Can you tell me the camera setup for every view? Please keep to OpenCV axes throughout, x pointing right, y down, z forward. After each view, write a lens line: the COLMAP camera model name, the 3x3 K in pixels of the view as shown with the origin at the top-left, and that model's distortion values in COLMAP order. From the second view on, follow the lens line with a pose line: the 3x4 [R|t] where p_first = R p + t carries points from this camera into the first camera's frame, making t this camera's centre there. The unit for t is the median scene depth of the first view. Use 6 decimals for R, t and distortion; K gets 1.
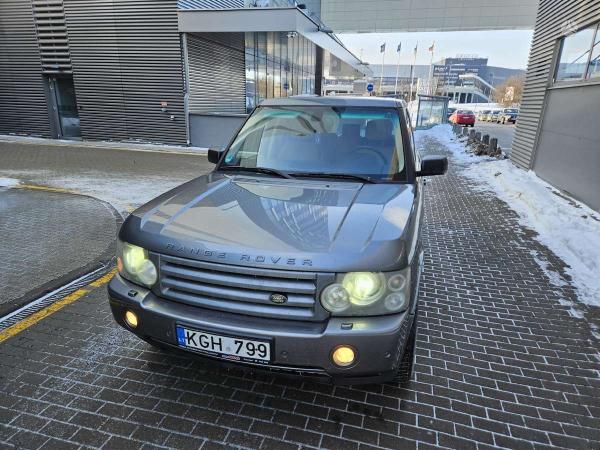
lens RADIAL K [[405.9, 0, 300.0], [0, 405.9, 225.0], [0, 0, 1]] dist [0.067279, -0.003206]
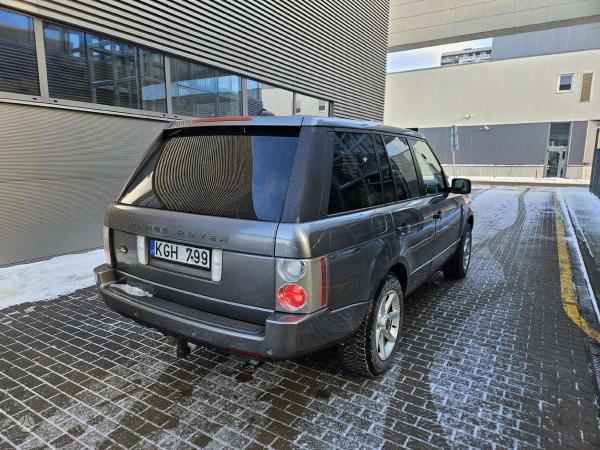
lens RADIAL K [[403.6, 0, 302.2], [0, 403.6, 224.5], [0, 0, 1]] dist [0.084854, -0.078988]
pose [[-0.961584, -0.069829, 0.265480, -0.188254], [0.054459, 0.899357, 0.433811, -1.045366], [-0.269054, 0.431603, -0.861004, 3.884442]]
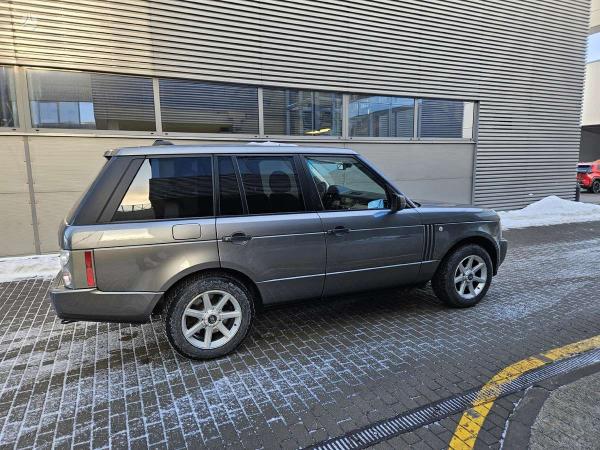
lens RADIAL K [[403.6, 0, 302.2], [0, 403.6, 224.5], [0, 0, 1]] dist [0.084854, -0.078988]
pose [[-0.659048, -0.119828, 0.742494, -1.480034], [0.216431, 0.915250, 0.339816, -0.942923], [-0.720287, 0.384654, -0.577259, 3.306410]]
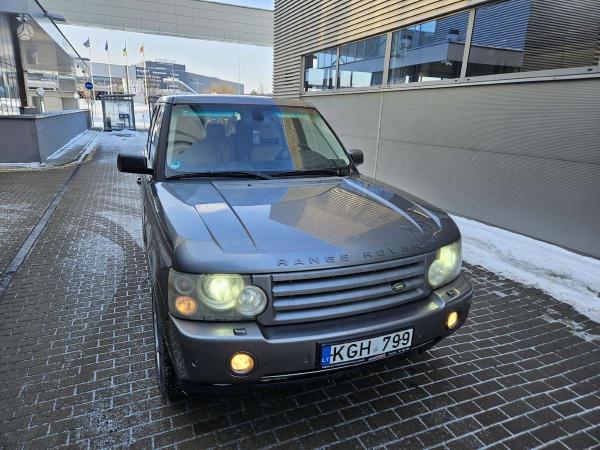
lens RADIAL K [[403.6, 0, 302.2], [0, 403.6, 224.5], [0, 0, 1]] dist [0.084854, -0.078988]
pose [[0.788783, -0.163589, 0.592504, -0.820993], [0.166521, 0.984759, 0.050206, -0.066025], [-0.591686, 0.059062, 0.804002, 0.300677]]
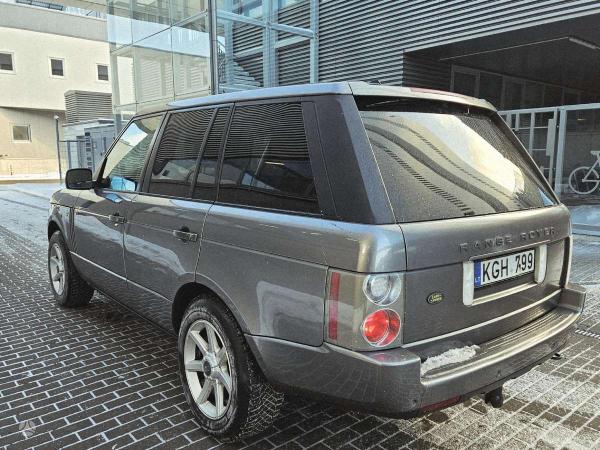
lens RADIAL K [[476.0, 0, 300.0], [0, 476.0, 225.0], [0, 0, 1]] dist [0.006196, 0.003722]
pose [[-0.559409, 0.093672, -0.823582, 1.503414], [-0.257413, 0.924835, 0.280034, -0.753949], [0.787909, 0.368654, -0.493248, 3.157527]]
